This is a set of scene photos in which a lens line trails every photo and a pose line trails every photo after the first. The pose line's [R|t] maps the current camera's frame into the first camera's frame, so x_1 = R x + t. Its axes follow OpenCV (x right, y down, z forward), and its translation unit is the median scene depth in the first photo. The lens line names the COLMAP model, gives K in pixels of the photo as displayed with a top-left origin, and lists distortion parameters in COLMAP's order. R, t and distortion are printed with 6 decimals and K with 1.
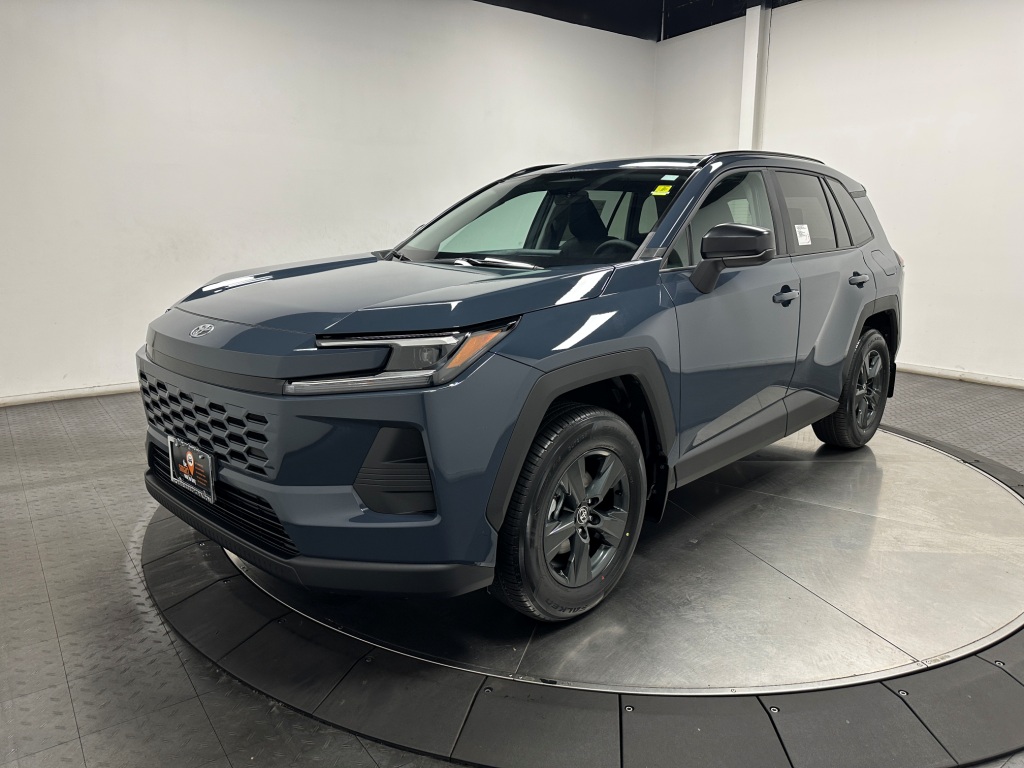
lens RADIAL K [[705.3, 0, 513.8], [0, 705.3, 402.0], [0, 0, 1]] dist [0.028785, -0.040011]
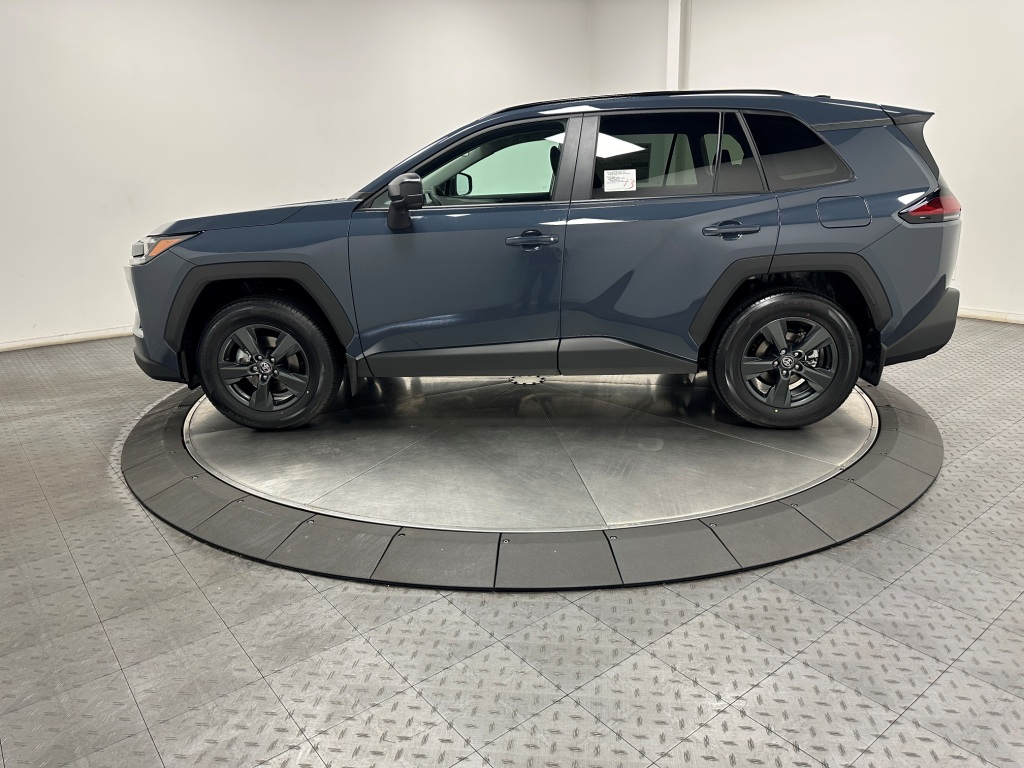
lens RADIAL K [[705.3, 0, 513.8], [0, 705.3, 402.0], [0, 0, 1]] dist [0.028785, -0.040011]
pose [[0.998747, -0.034272, 0.036464, 0.098258], [0.031593, 0.996929, 0.071656, 0.052884], [-0.038808, -0.070414, 0.996763, -0.216034]]
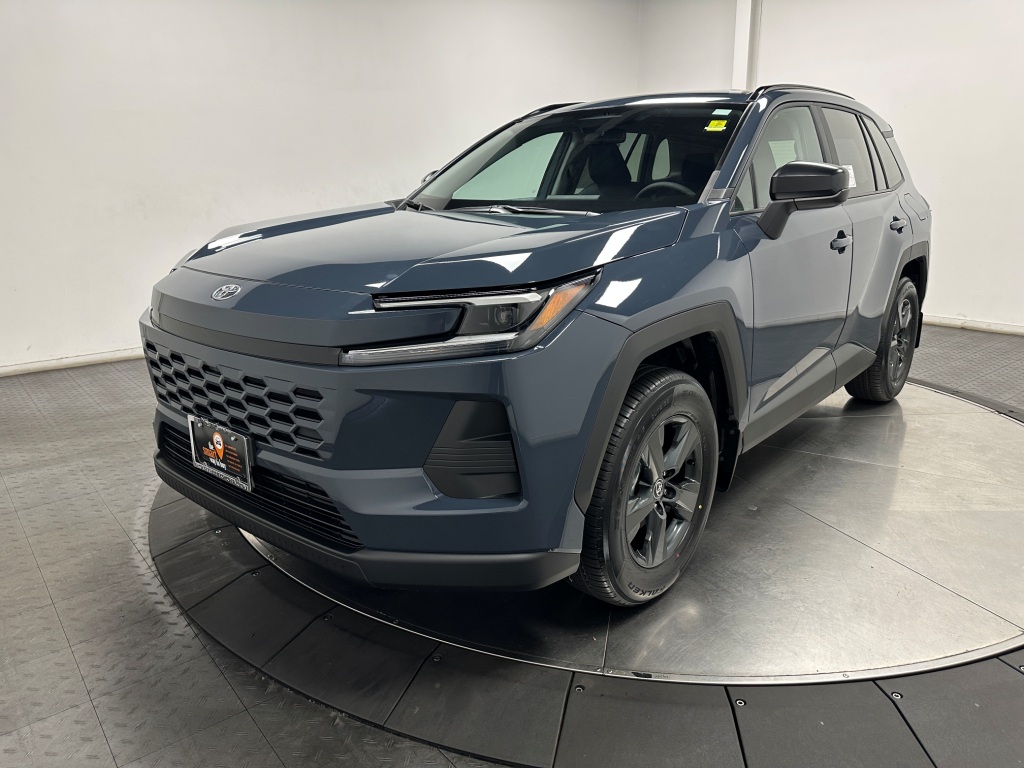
lens RADIAL K [[705.3, 0, 513.8], [0, 705.3, 402.0], [0, 0, 1]] dist [0.028785, -0.040011]
pose [[0.998262, -0.029381, 0.051083, -0.114115], [0.026341, 0.997899, 0.059199, -0.007956], [-0.052715, -0.057751, 0.996938, 0.097197]]
